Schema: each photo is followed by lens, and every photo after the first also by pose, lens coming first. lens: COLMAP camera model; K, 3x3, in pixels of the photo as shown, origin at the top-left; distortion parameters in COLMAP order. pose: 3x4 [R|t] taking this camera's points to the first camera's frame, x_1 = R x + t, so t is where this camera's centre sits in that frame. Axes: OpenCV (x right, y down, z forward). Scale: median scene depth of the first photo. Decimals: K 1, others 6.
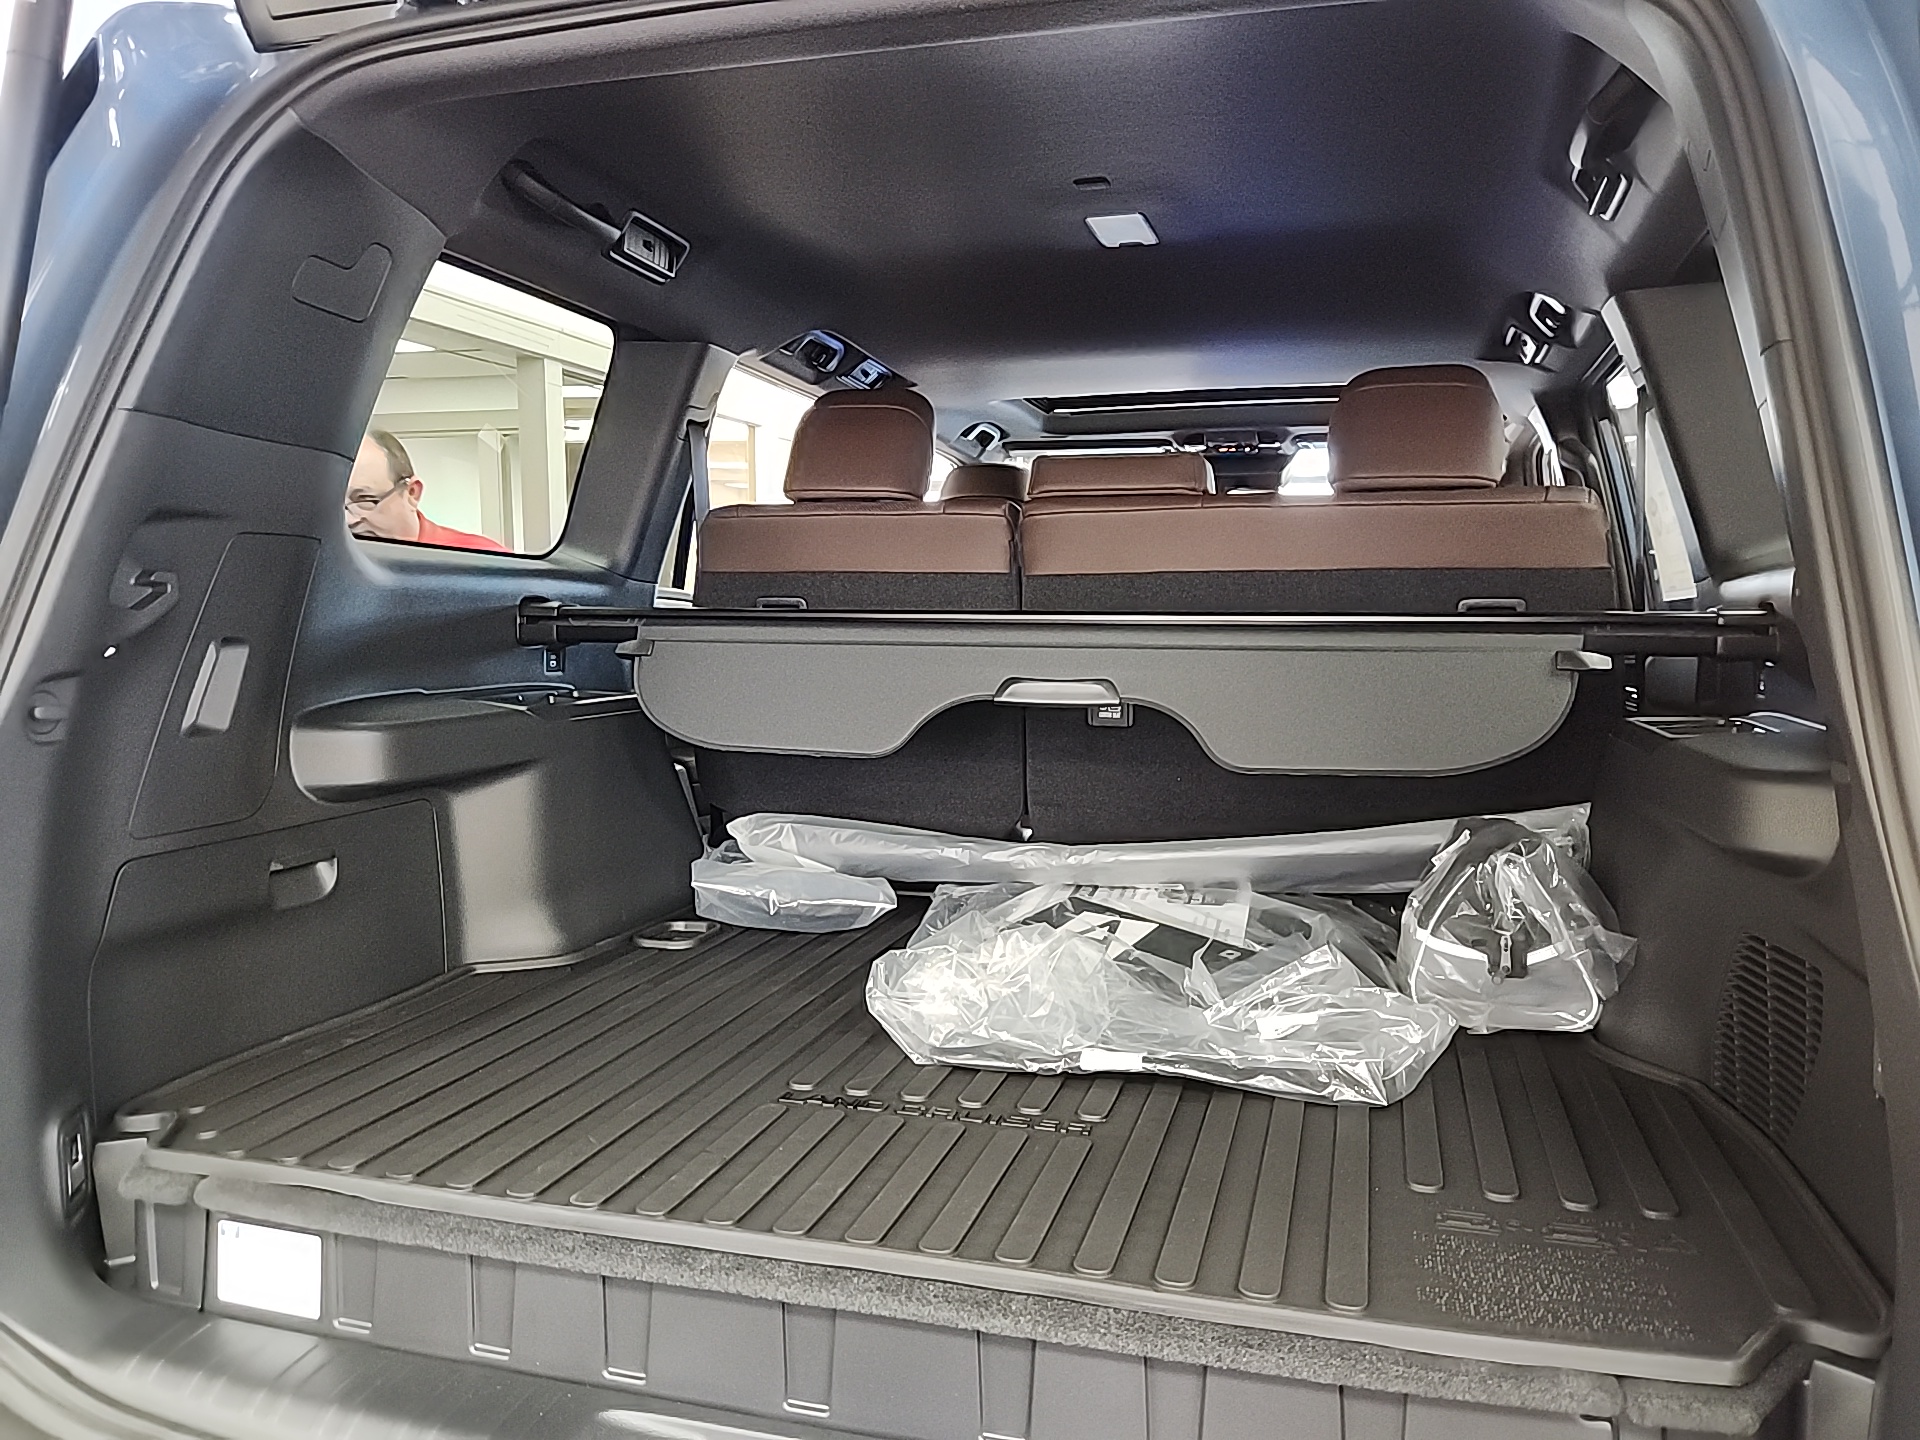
lens RADIAL K [[1370.4, 0, 959.7], [0, 1370.4, 714.4], [0, 0, 1]] dist [0.075281, -0.072823]
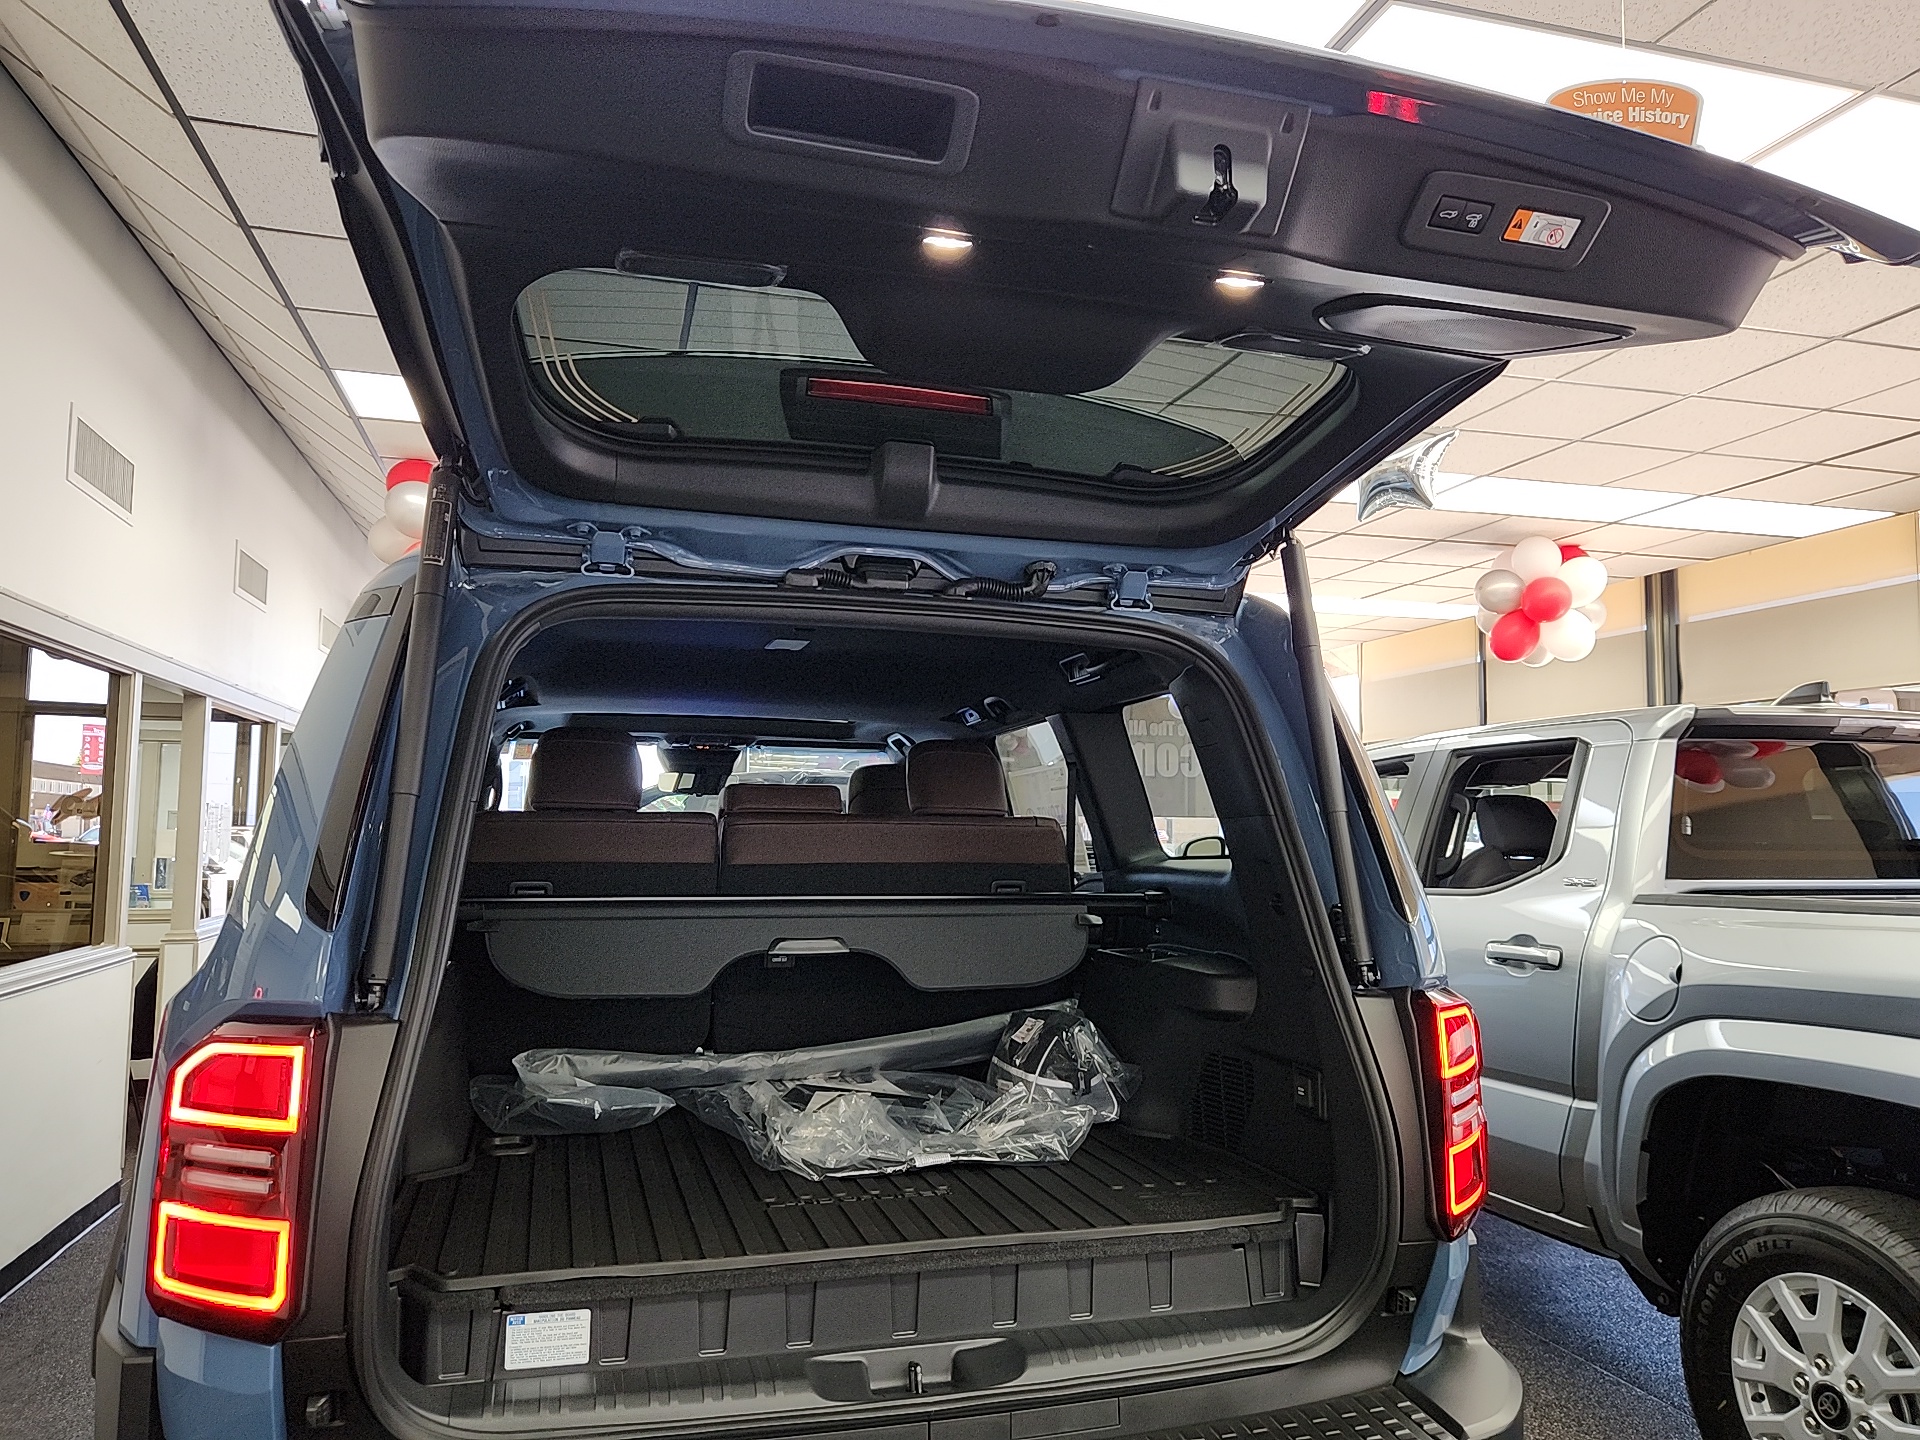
lens RADIAL K [[1370.4, 0, 959.7], [0, 1370.4, 714.4], [0, 0, 1]] dist [0.075281, -0.072823]
pose [[0.841244, 0.053687, 0.537984, -0.753394], [0.037082, 0.986985, -0.156479, -0.030245], [-0.539383, 0.151587, 0.828304, -0.511059]]
